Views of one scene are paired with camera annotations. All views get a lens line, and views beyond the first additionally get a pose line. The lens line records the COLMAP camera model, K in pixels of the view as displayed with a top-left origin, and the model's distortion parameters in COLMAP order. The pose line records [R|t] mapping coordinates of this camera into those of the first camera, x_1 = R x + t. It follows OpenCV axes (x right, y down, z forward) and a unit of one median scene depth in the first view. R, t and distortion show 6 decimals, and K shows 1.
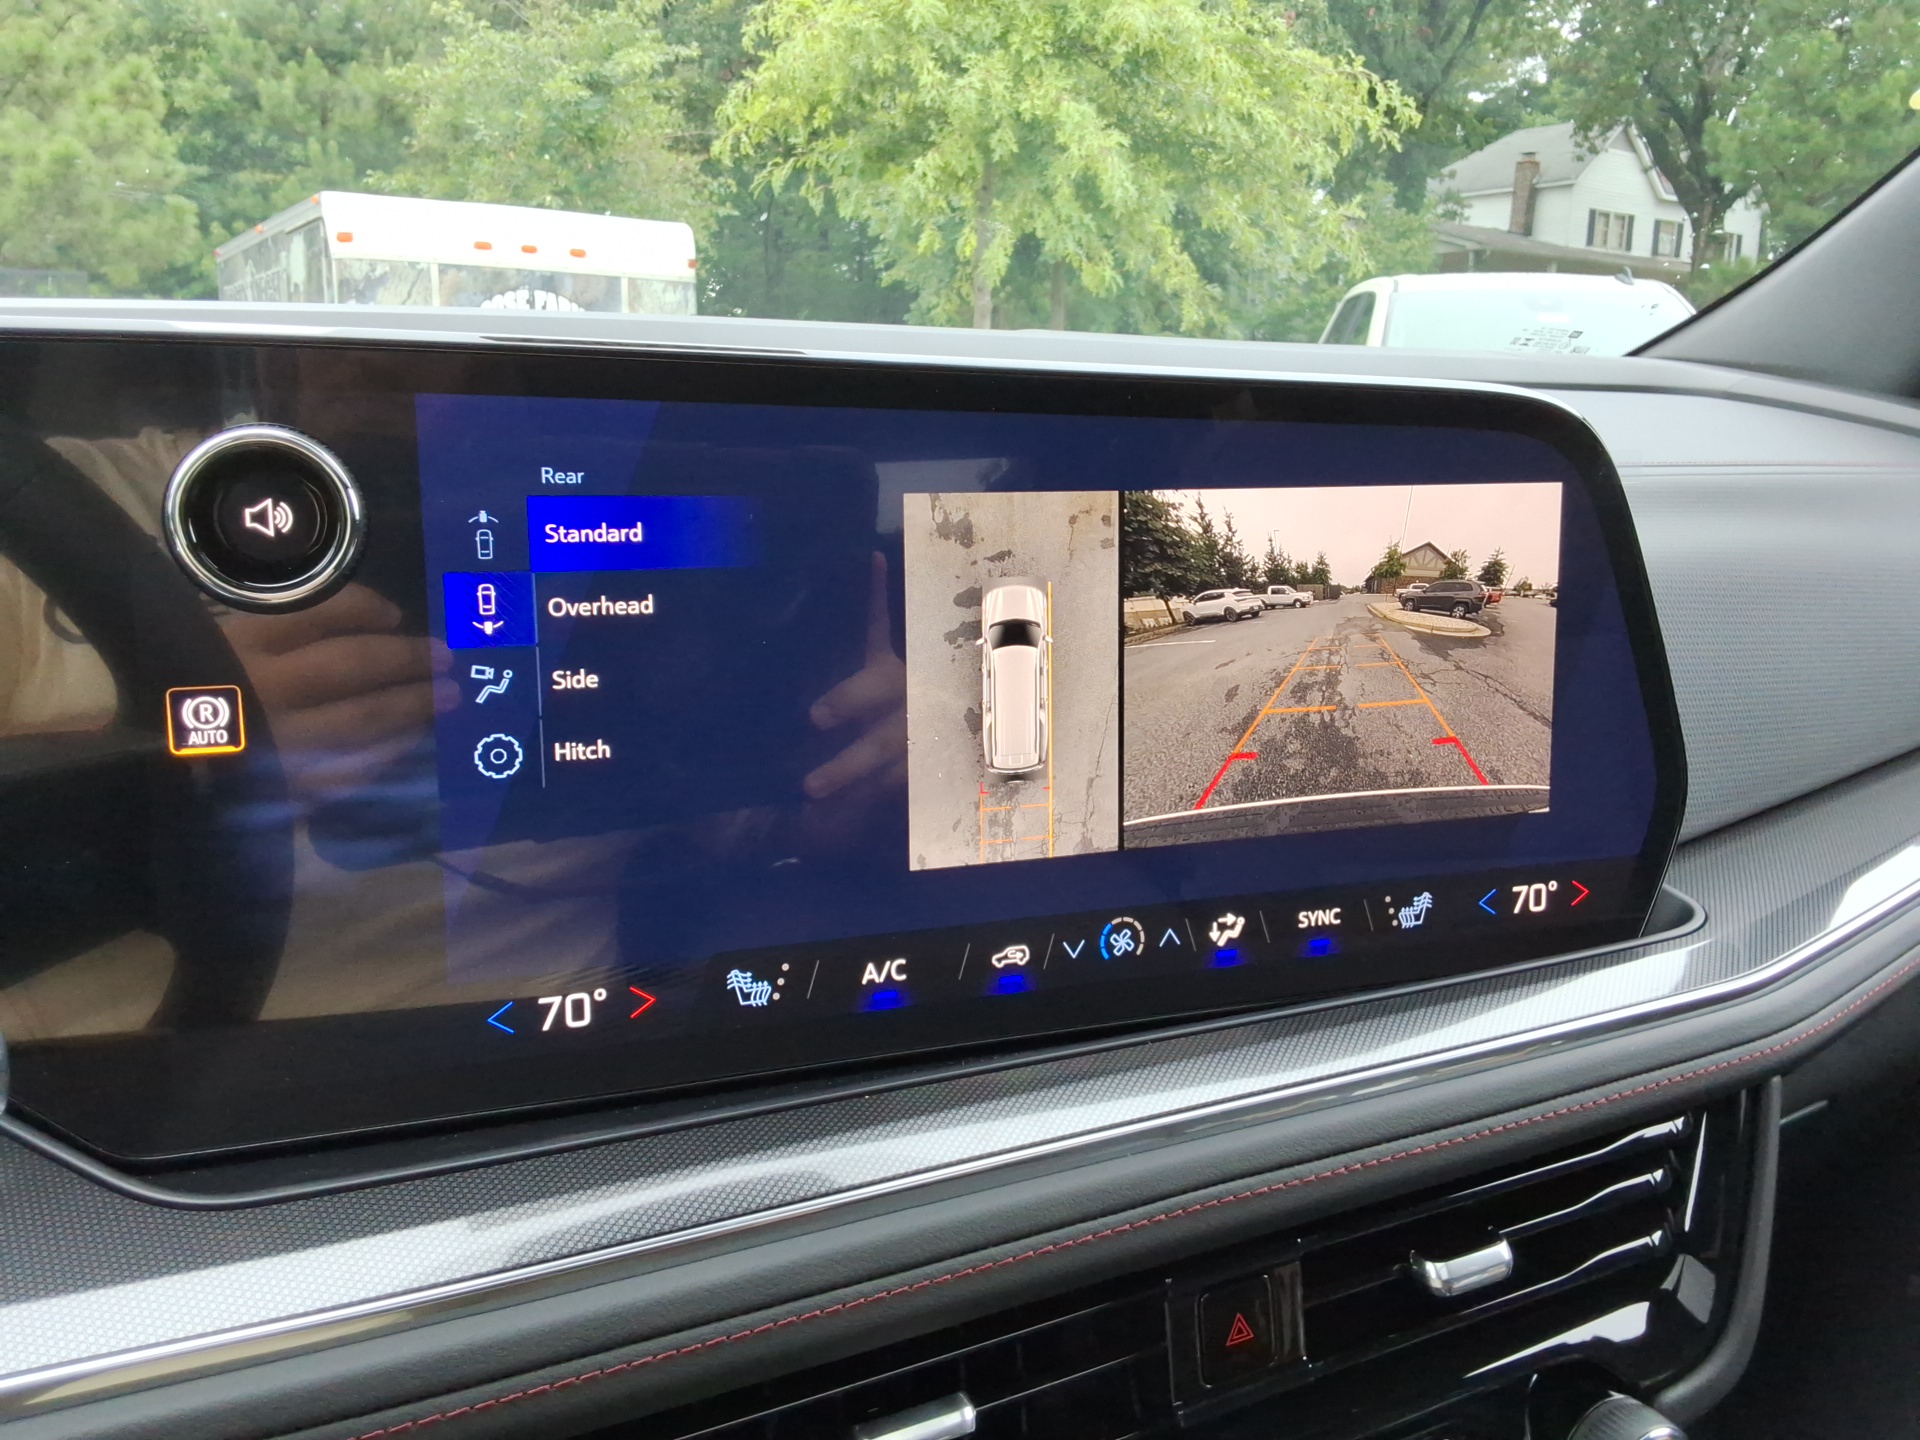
lens RADIAL K [[1539.5, 0, 972.6], [0, 1539.5, 716.6], [0, 0, 1]] dist [0.100307, -0.152685]
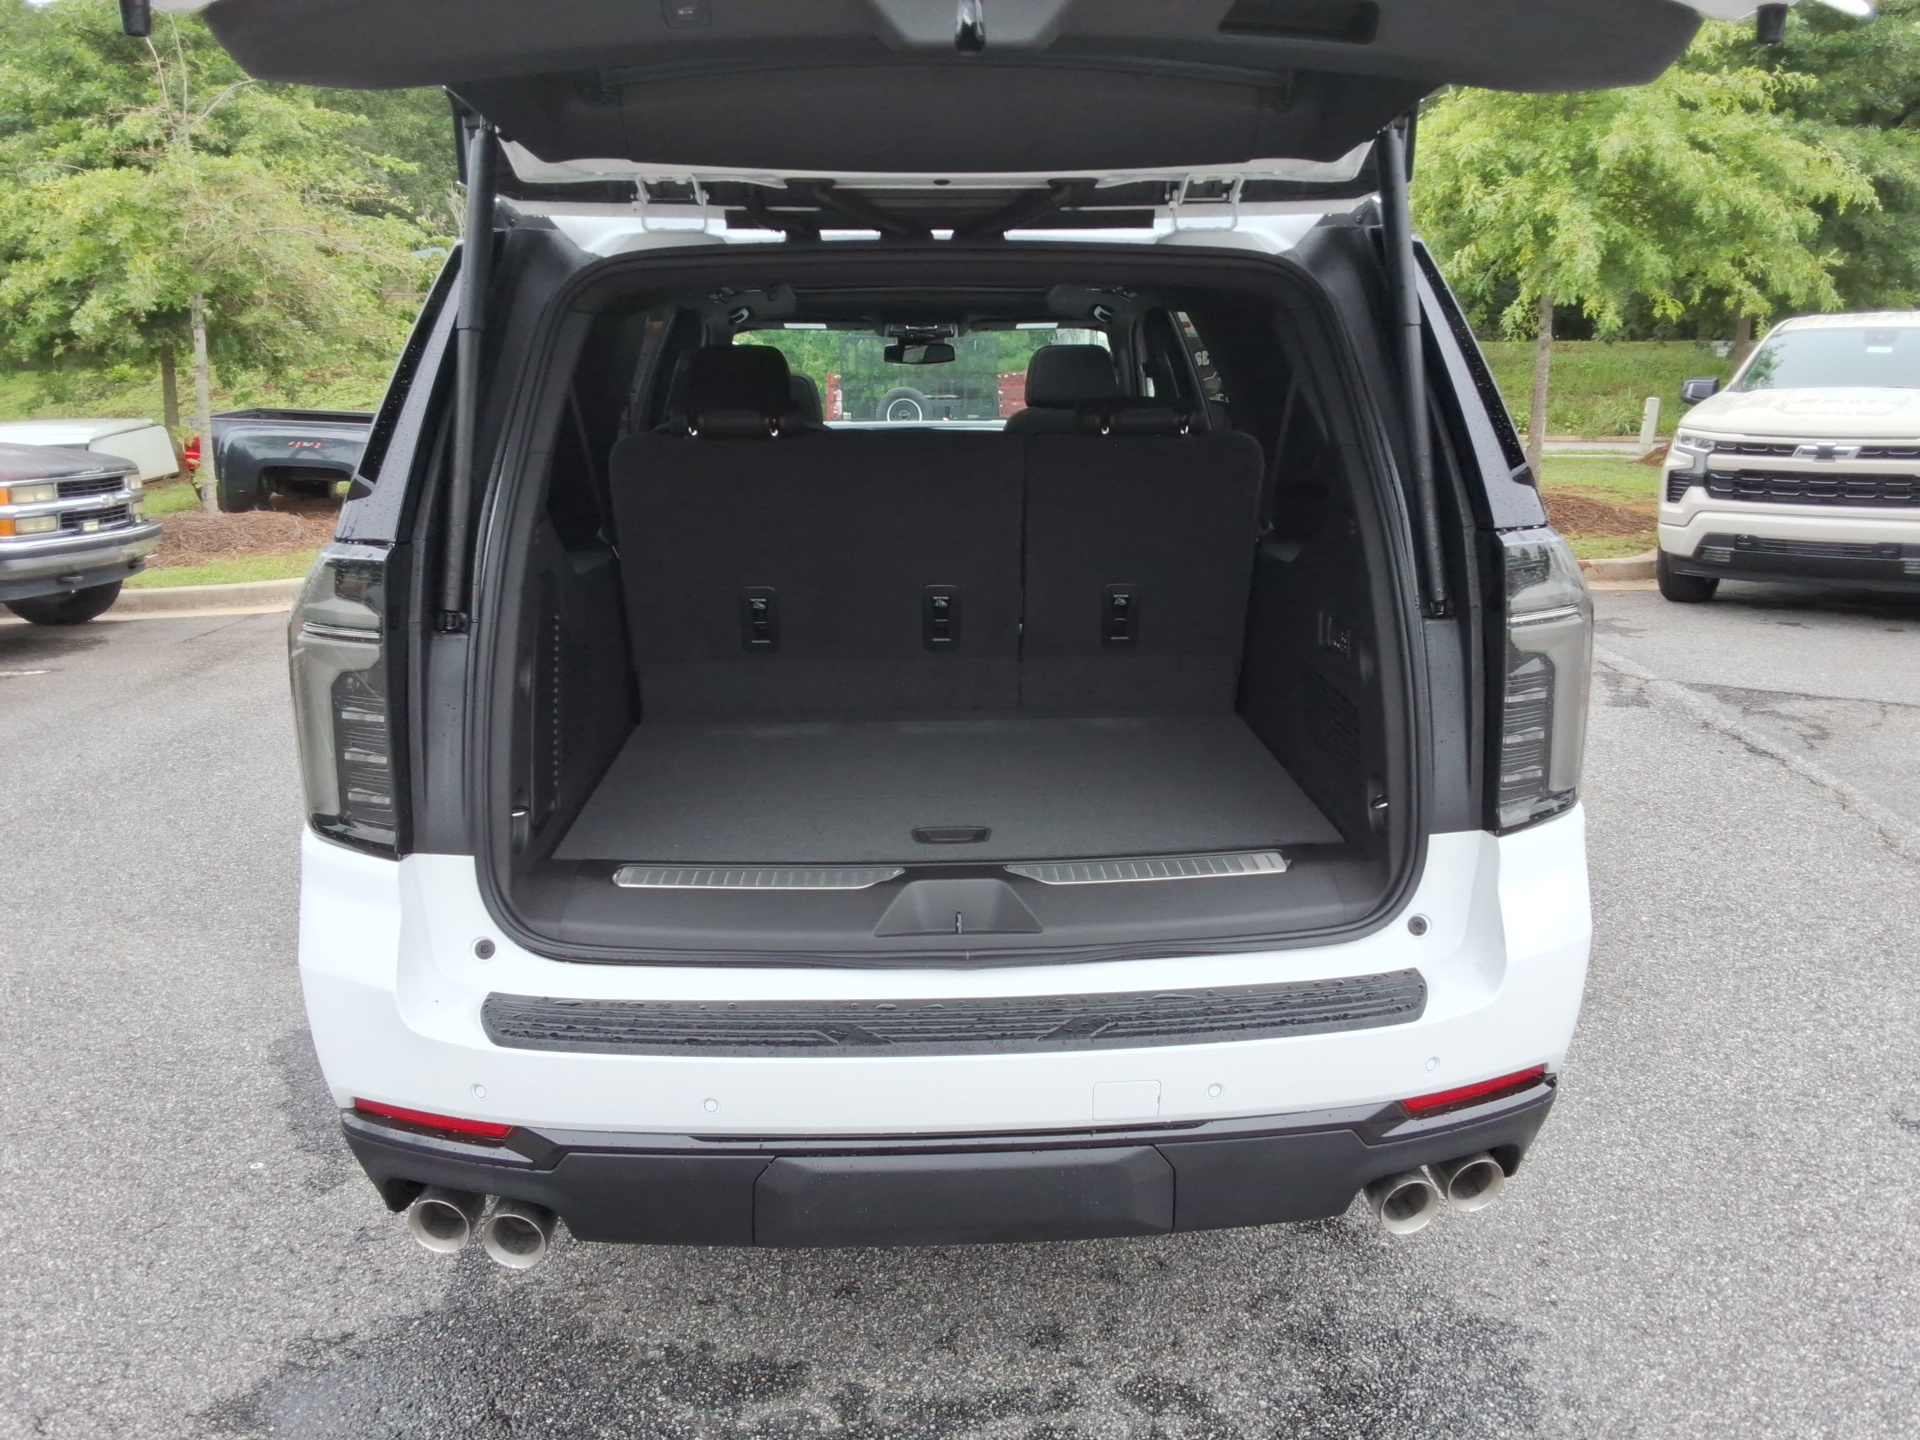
lens RADIAL K [[1538.8, 0, 966.6], [0, 1538.8, 719.0], [0, 0, 1]] dist [0.070814, -0.113606]
pose [[0.854190, 0.089283, -0.512238, 0.186585], [-0.089892, 0.995671, 0.023643, 0.047688], [0.512132, 0.025851, 0.858518, -0.256328]]
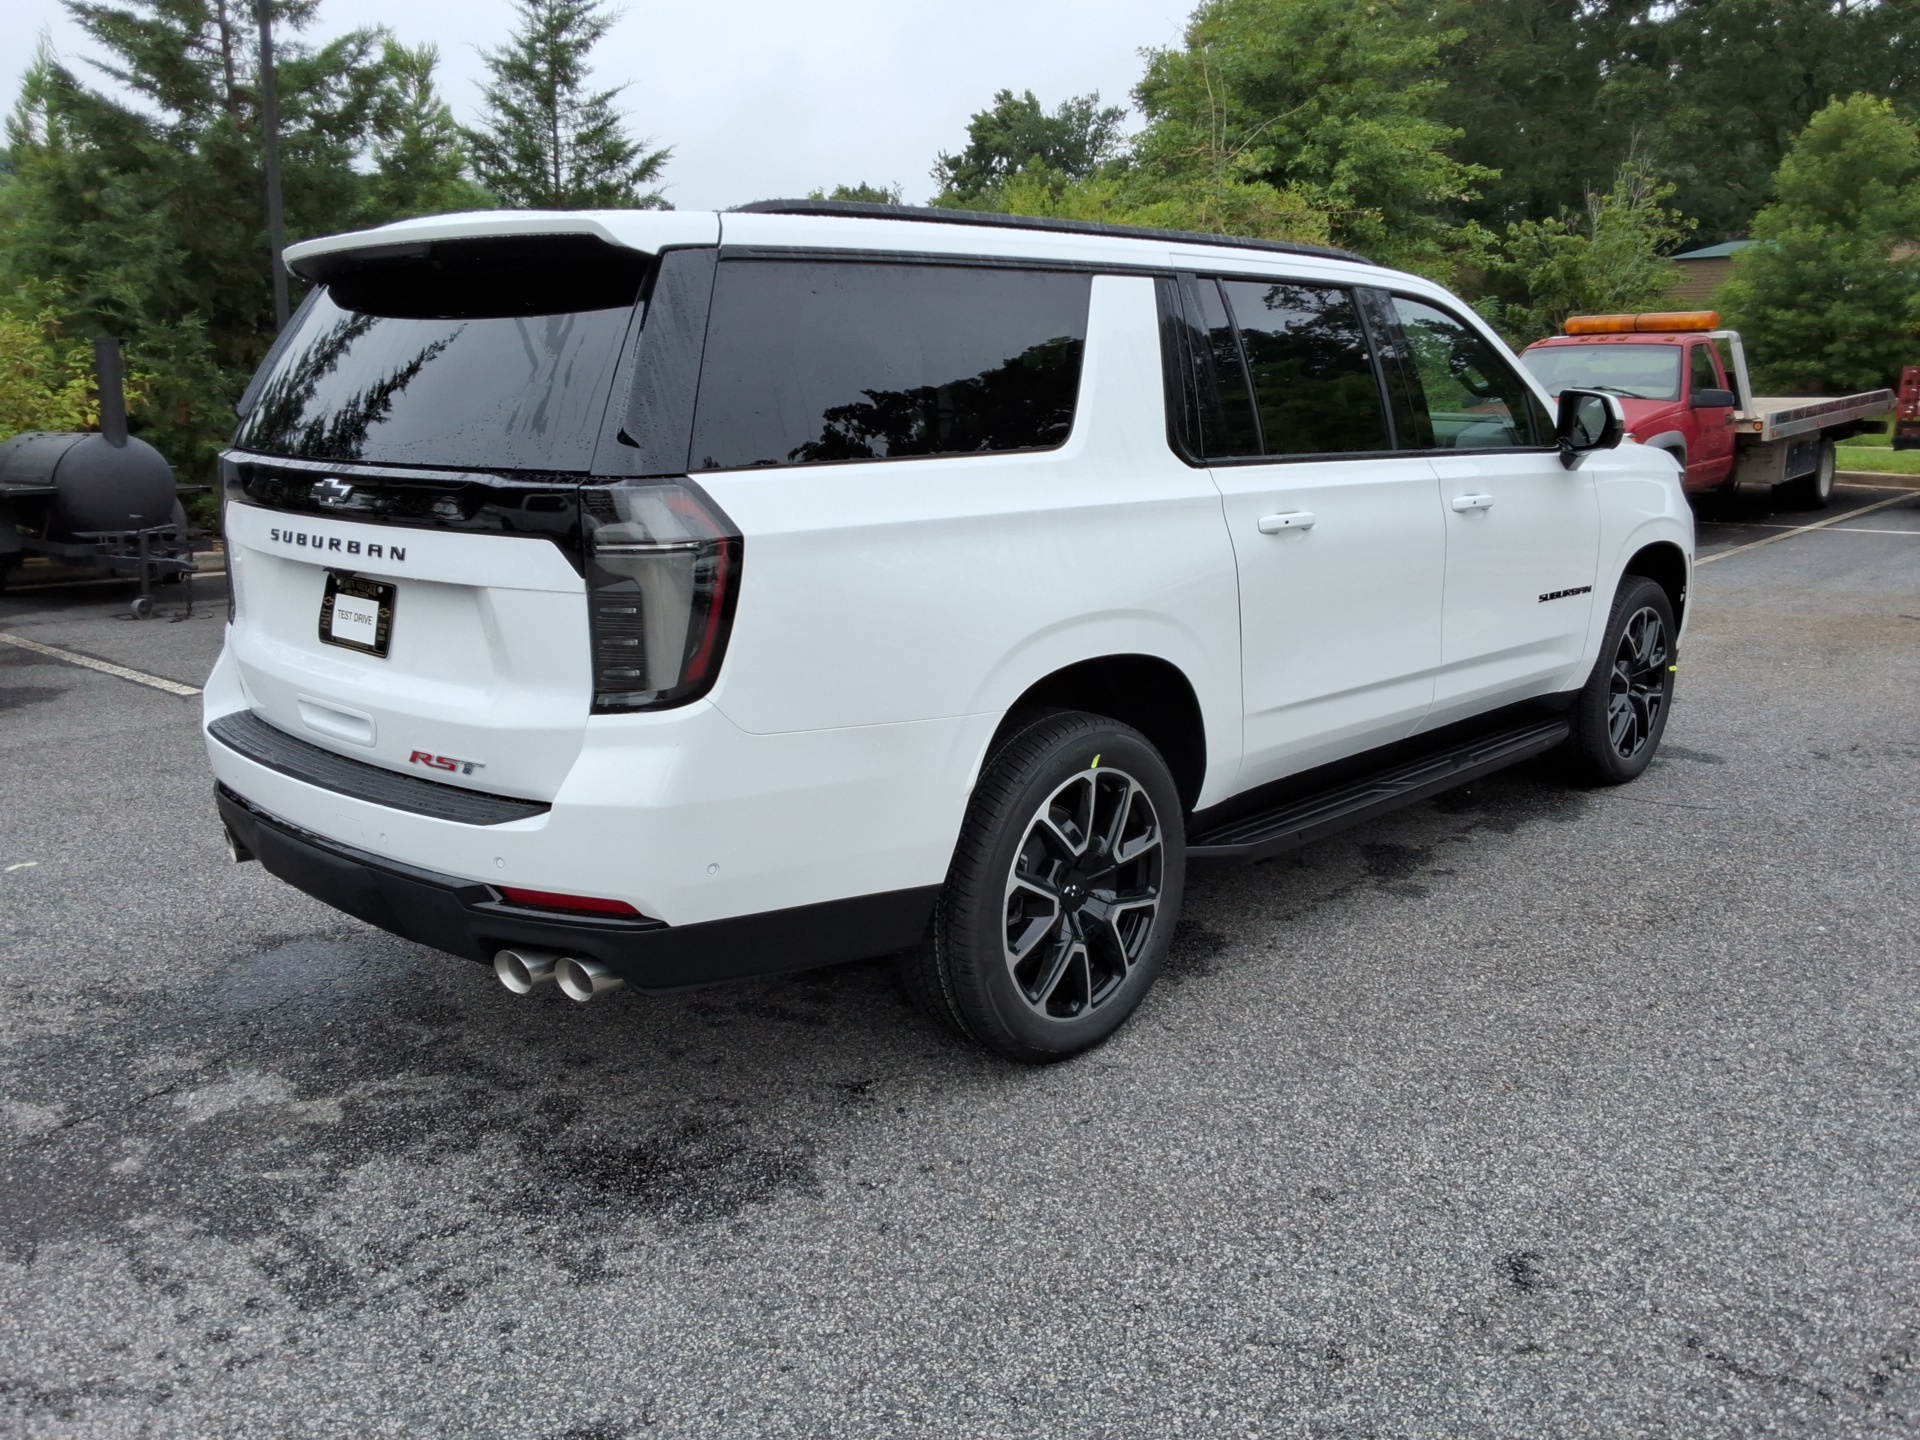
lens RADIAL K [[1531.4, 0, 967.9], [0, 1531.4, 707.5], [0, 0, 1]] dist [0.111945, -0.177471]
pose [[0.235584, 0.184420, -0.954196, 0.327616], [-0.206609, 0.968890, 0.136250, 0.024877], [0.949638, 0.165047, 0.266358, -0.129957]]
